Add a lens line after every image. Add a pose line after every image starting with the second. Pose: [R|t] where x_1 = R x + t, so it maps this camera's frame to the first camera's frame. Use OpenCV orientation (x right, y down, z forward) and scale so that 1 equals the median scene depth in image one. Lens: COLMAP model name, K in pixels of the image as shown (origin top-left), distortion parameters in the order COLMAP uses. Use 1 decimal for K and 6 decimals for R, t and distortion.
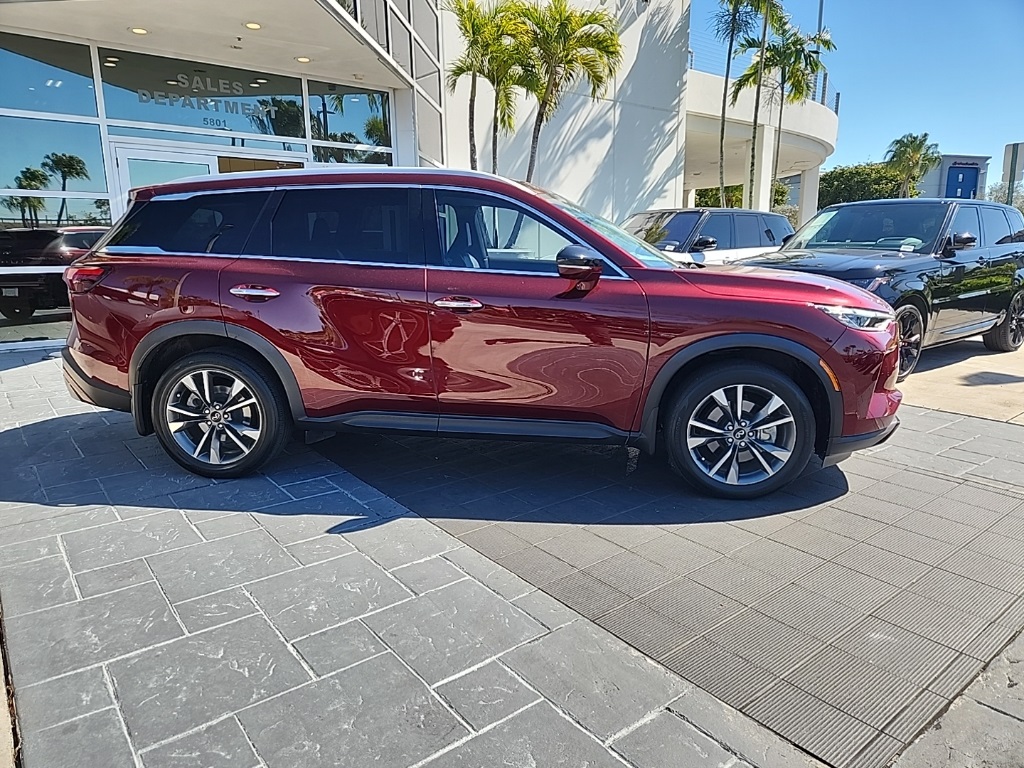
lens RADIAL K [[695.7, 0, 512.3], [0, 695.7, 381.4], [0, 0, 1]] dist [0.052868, -0.034756]
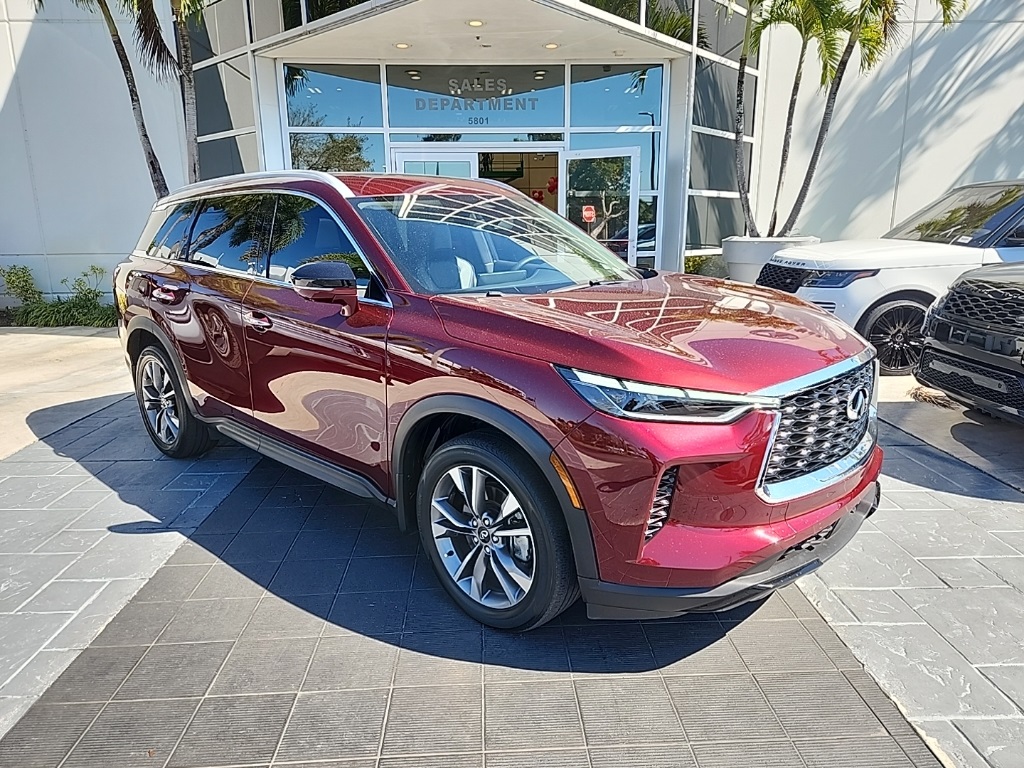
lens RADIAL K [[695.7, 0, 512.6], [0, 695.7, 385.0], [0, 0, 1]] dist [0.052868, -0.034756]
pose [[0.793926, 0.129548, -0.594053, 0.326553], [-0.108533, 0.991541, 0.071182, -0.055720], [0.598250, 0.007961, 0.801270, 0.199075]]
